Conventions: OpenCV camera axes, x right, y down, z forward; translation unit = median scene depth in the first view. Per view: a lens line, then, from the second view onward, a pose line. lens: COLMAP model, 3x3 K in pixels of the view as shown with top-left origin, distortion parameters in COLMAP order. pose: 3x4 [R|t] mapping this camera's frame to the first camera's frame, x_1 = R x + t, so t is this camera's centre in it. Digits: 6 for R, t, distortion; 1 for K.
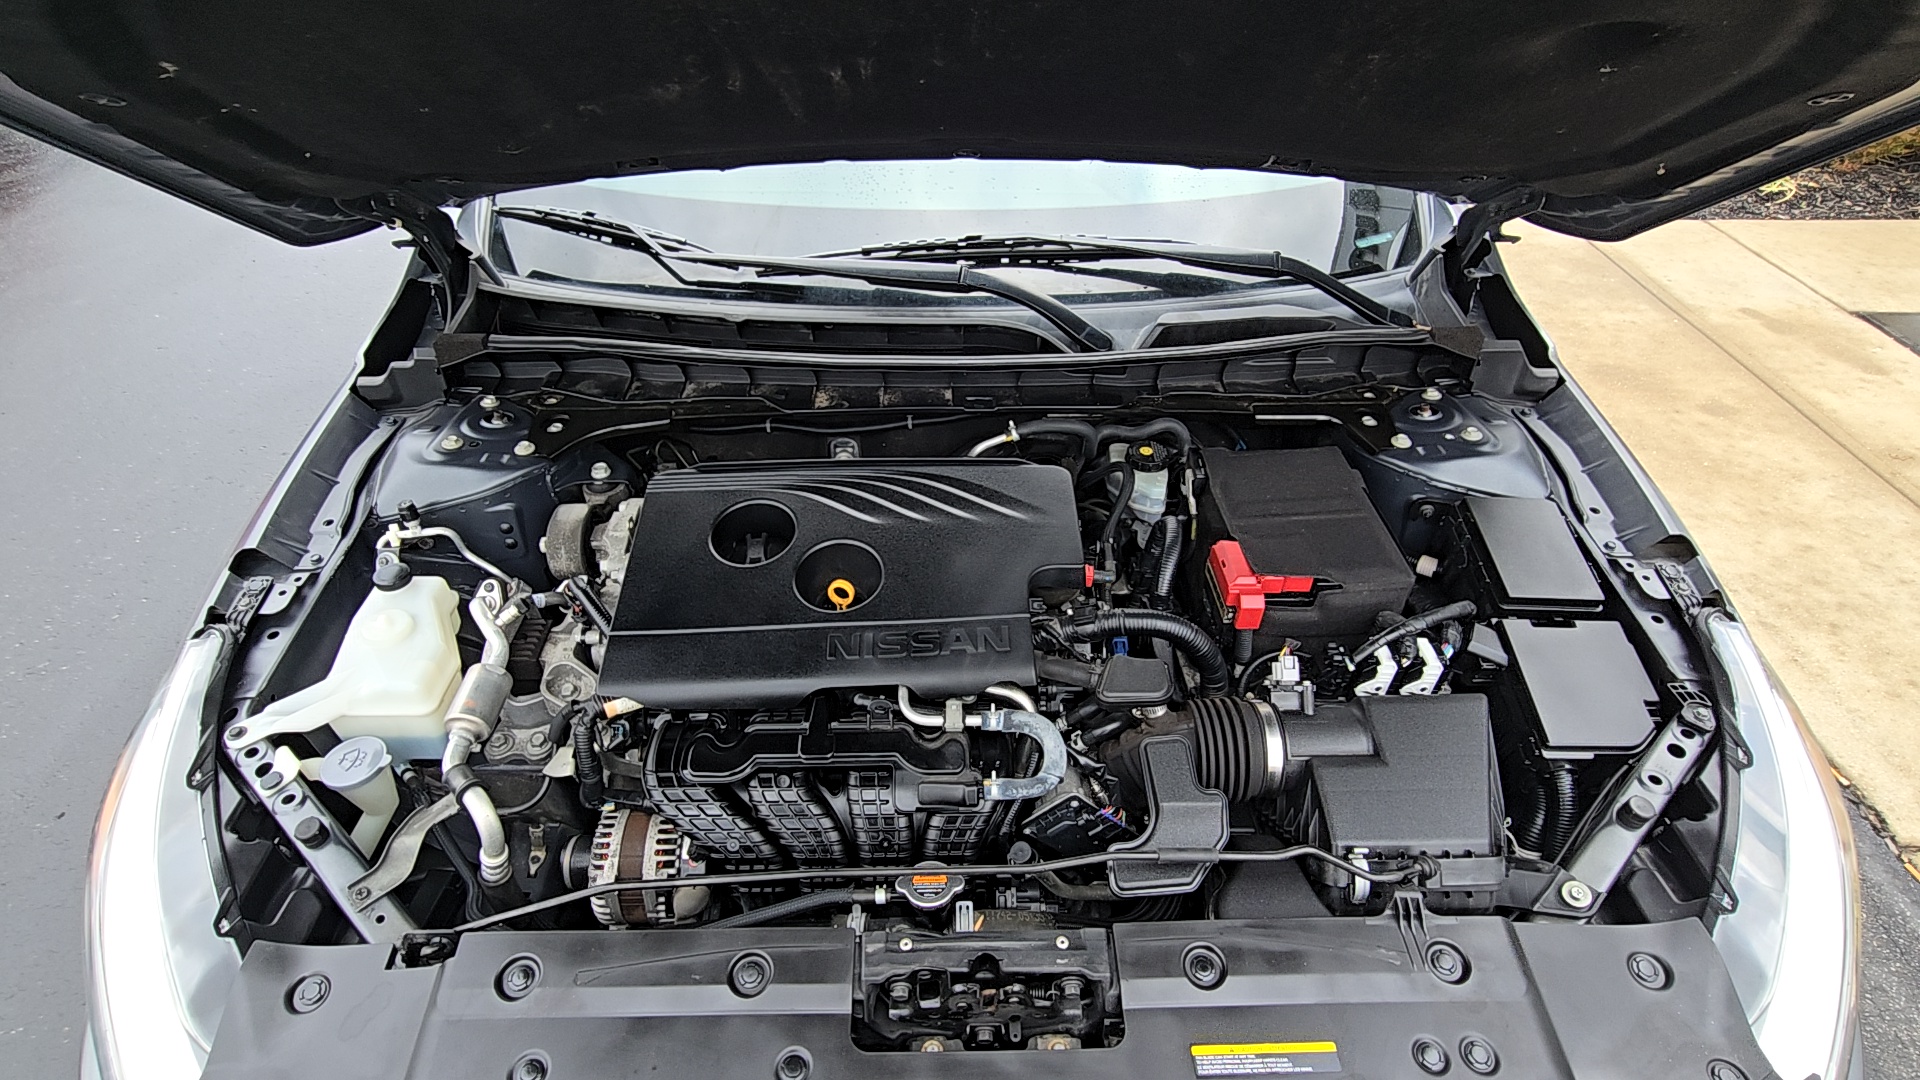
lens RADIAL K [[966.4, 0, 951.2], [0, 966.4, 543.0], [0, 0, 1]] dist [-0.001935, 0.001101]
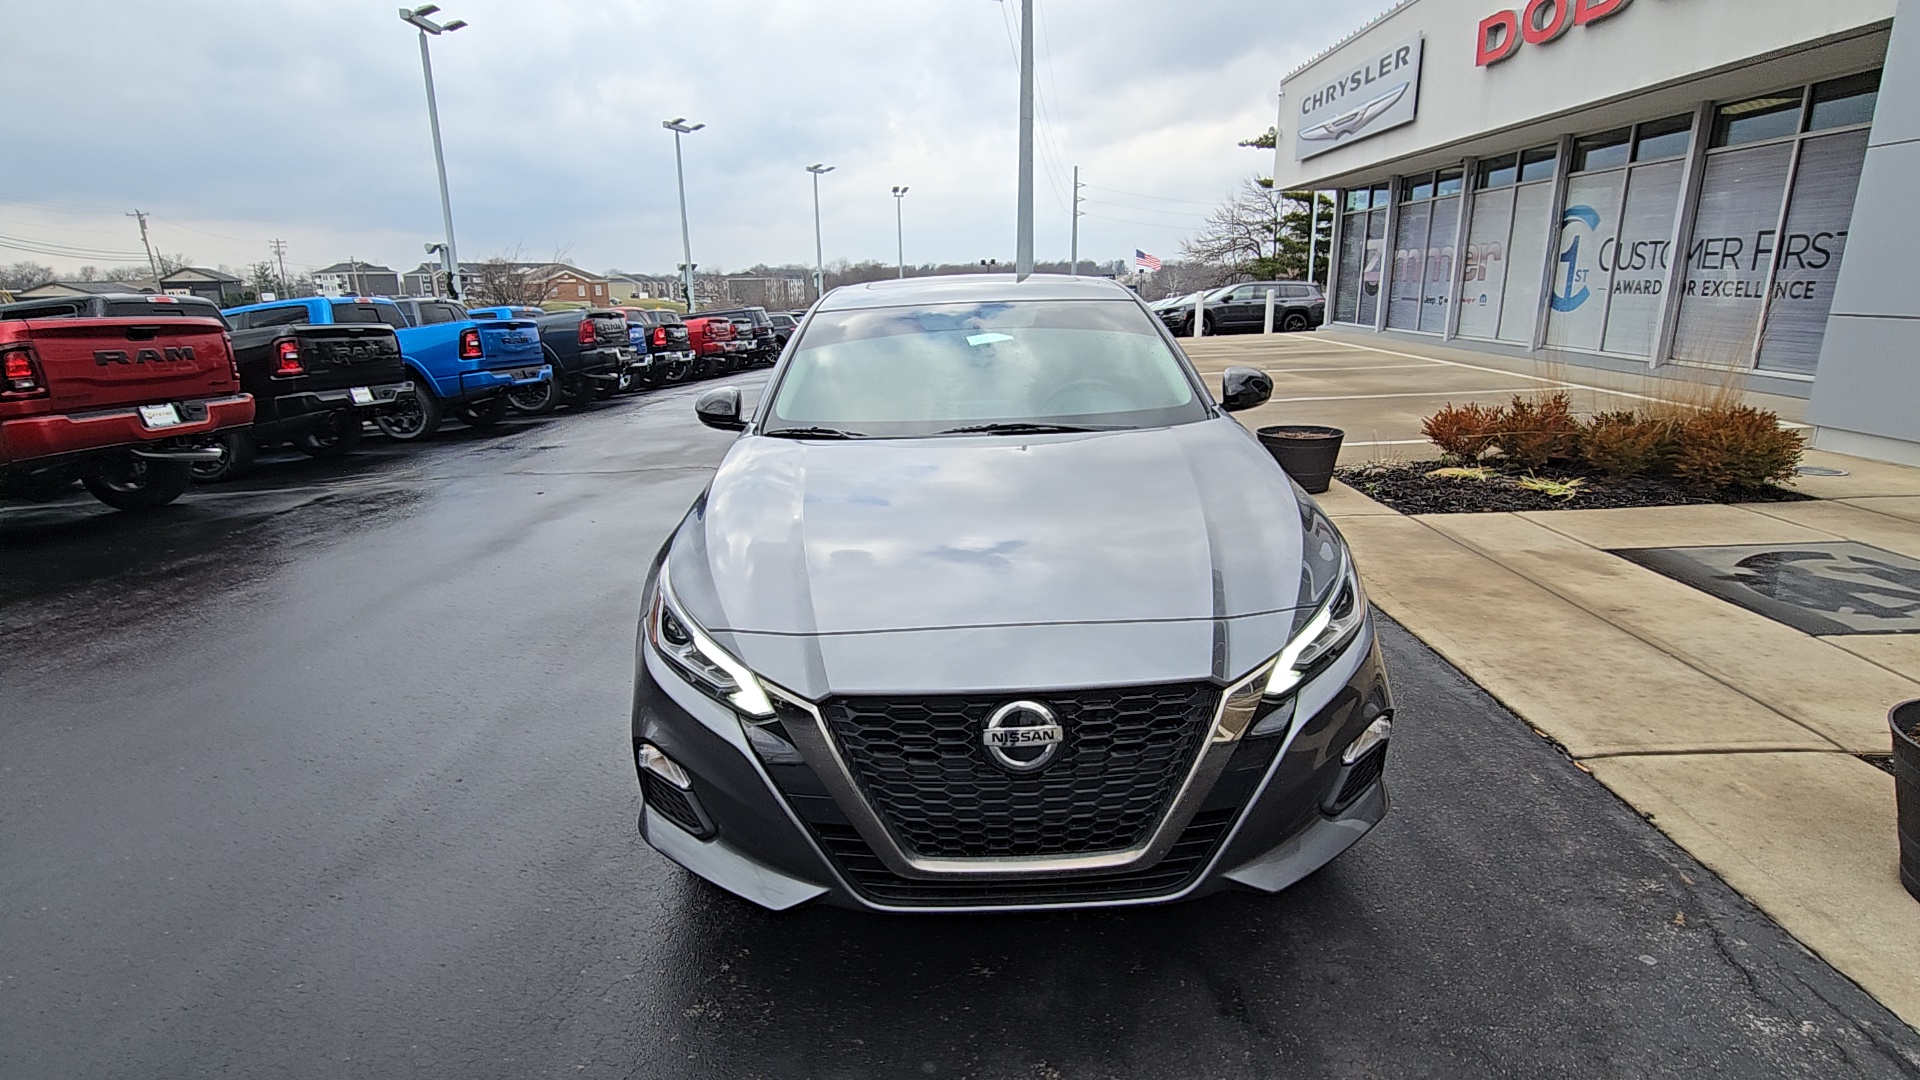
lens RADIAL K [[963.1, 0, 945.2], [0, 963.1, 540.4], [0, 0, 1]] dist [-0.001506, 0.000032]
pose [[0.998973, -0.037370, -0.025626, -0.017128], [0.023111, 0.906659, -0.421231, 0.400127], [0.038975, 0.420206, 0.906591, -0.422895]]
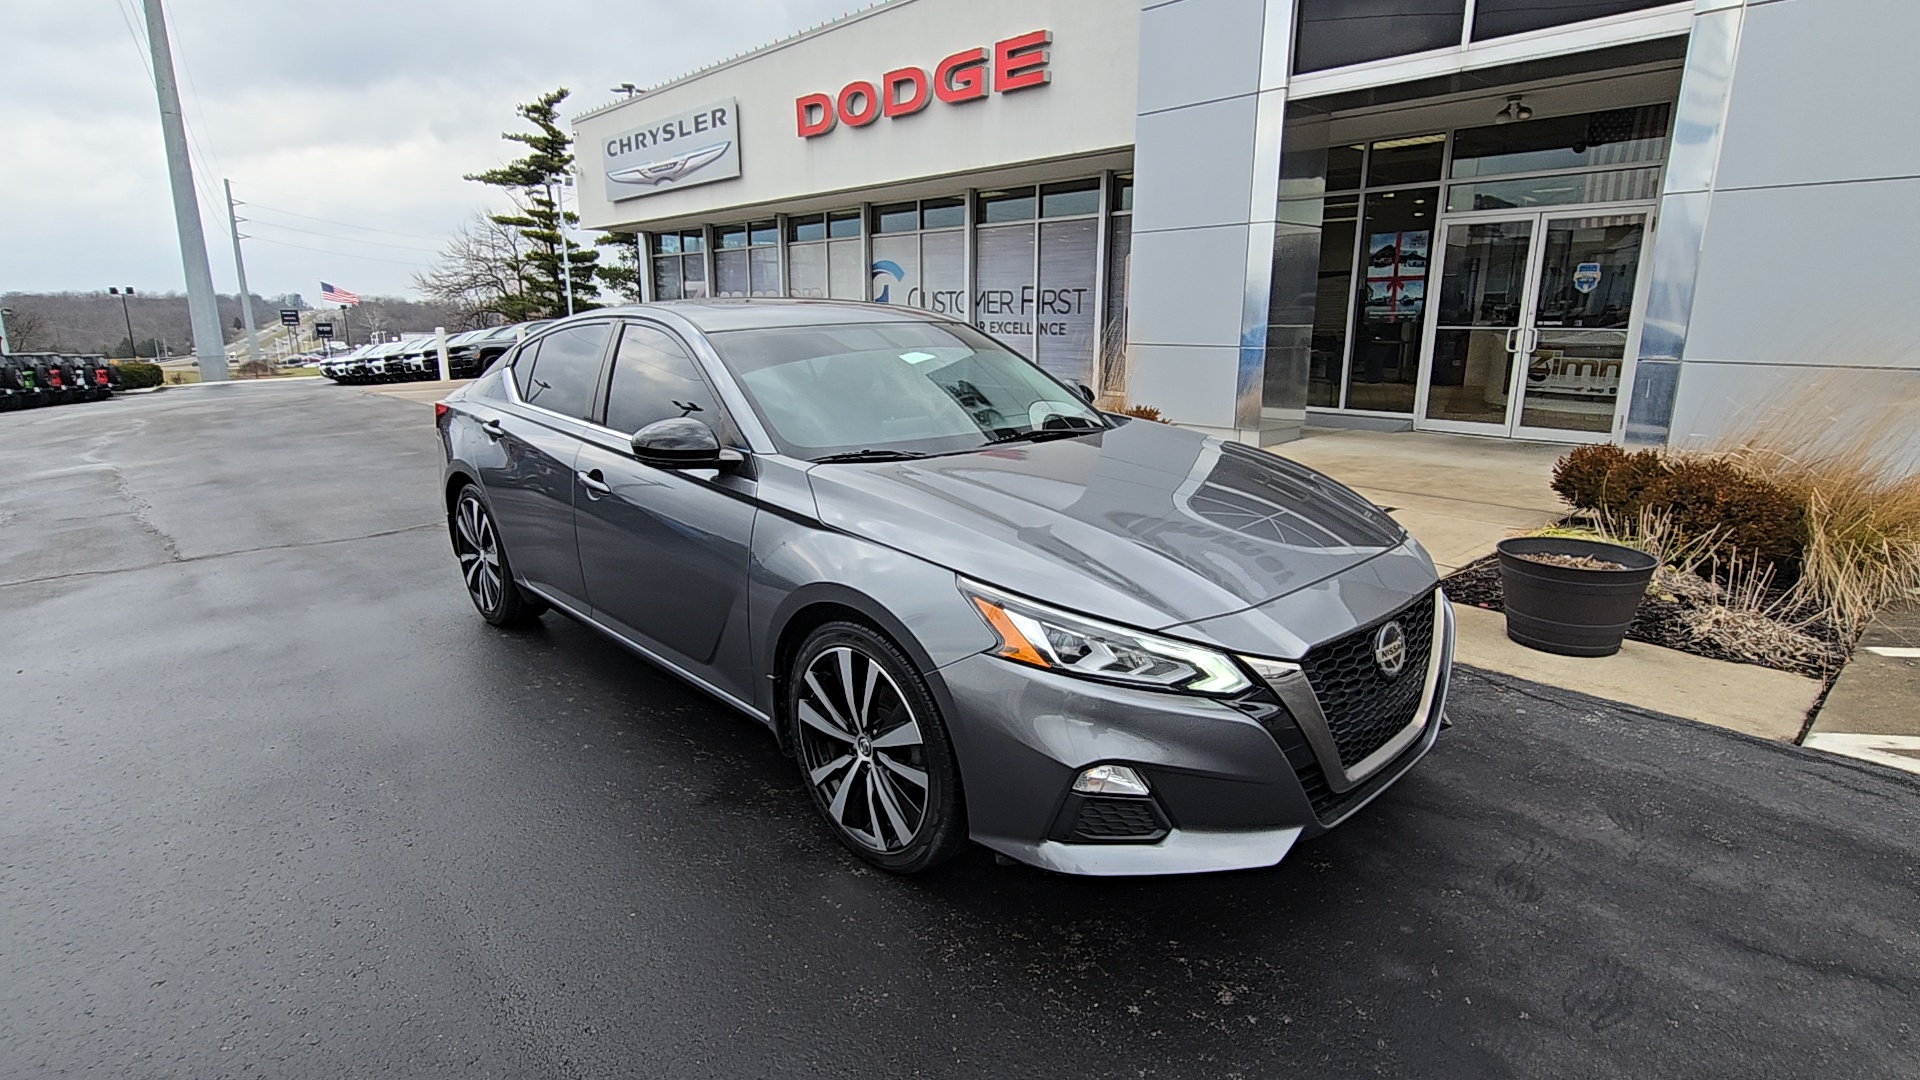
lens RADIAL K [[966.4, 0, 951.2], [0, 966.4, 543.0], [0, 0, 1]] dist [-0.001935, 0.001101]
pose [[0.738791, -0.178040, 0.649992, -0.785990], [0.445927, 0.852294, -0.273395, 0.229224], [-0.505309, 0.491830, 0.709060, -0.222147]]
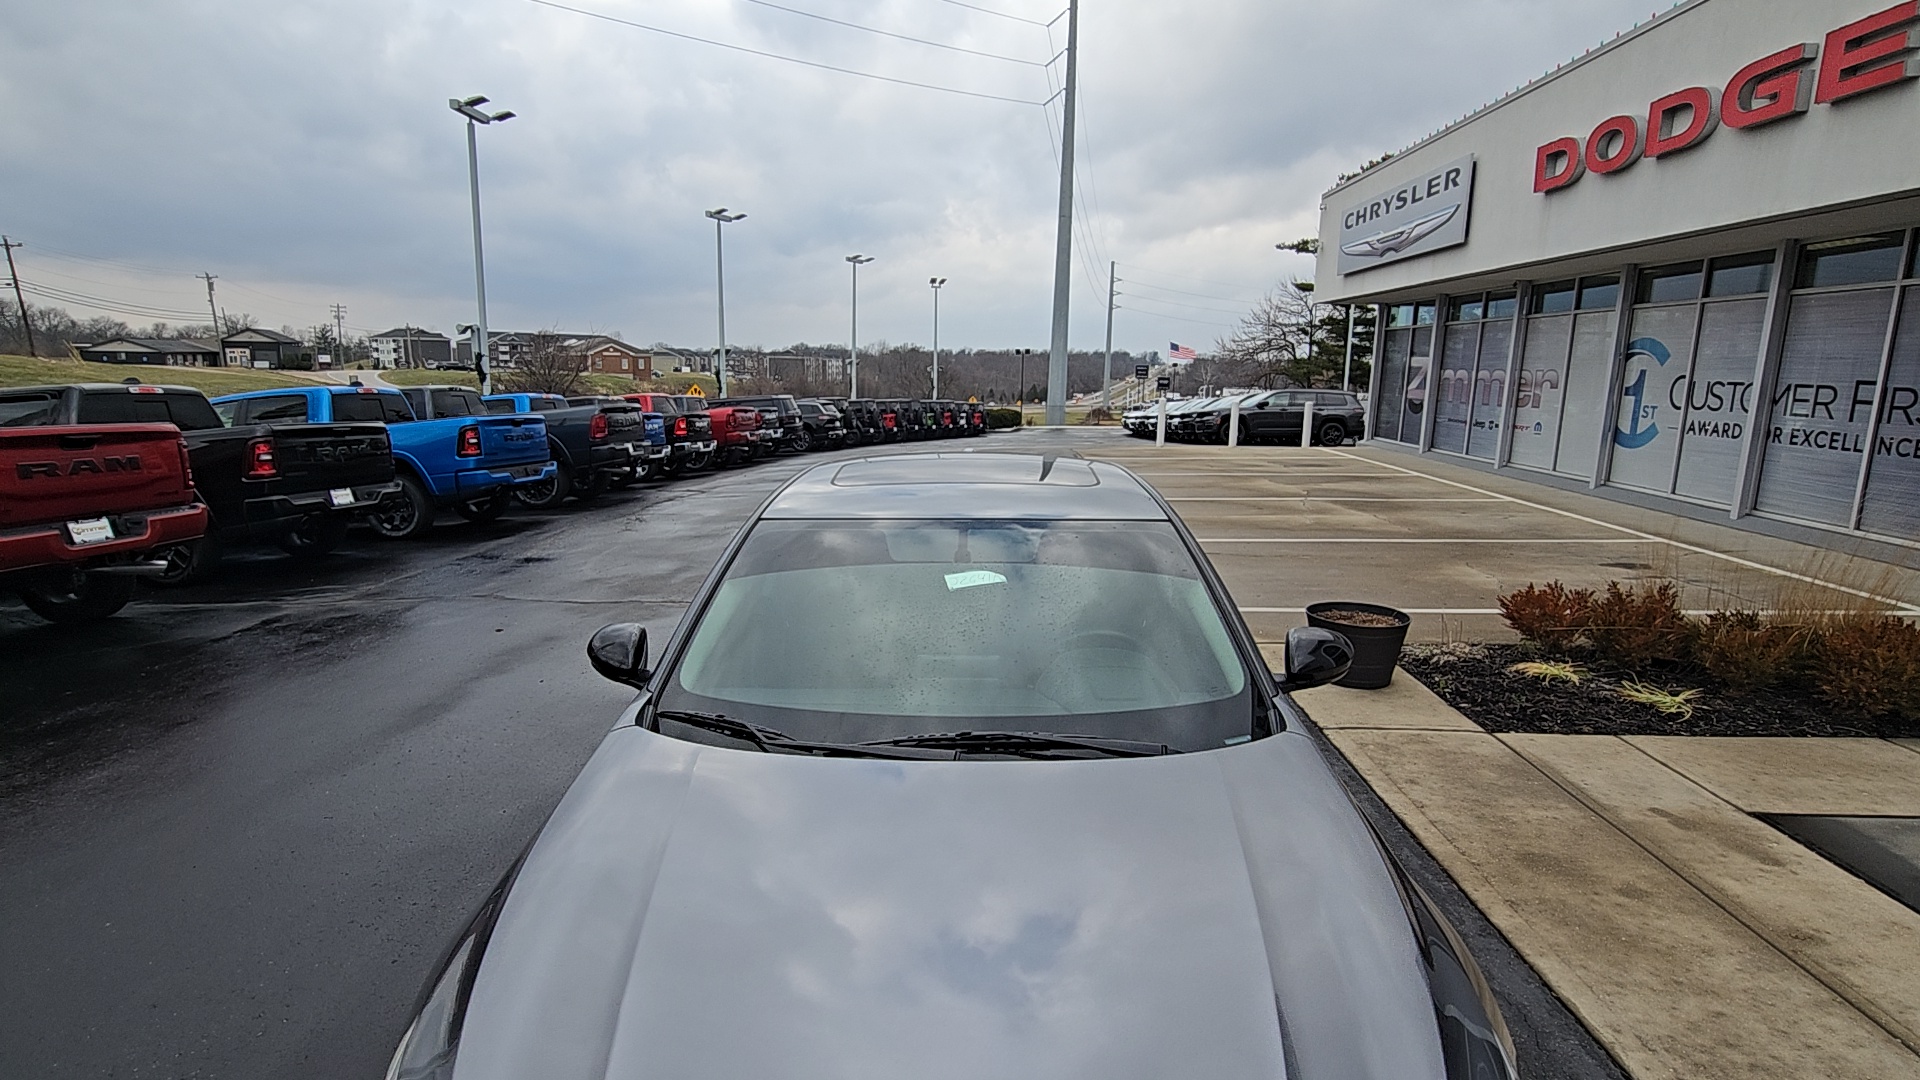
lens RADIAL K [[963.1, 0, 945.2], [0, 963.1, 540.4], [0, 0, 1]] dist [-0.001506, 0.000032]
pose [[0.998652, 0.002224, -0.051859, 0.034348], [-0.027627, 0.868590, -0.494761, 0.089007], [0.043944, 0.495527, 0.867480, -0.245116]]
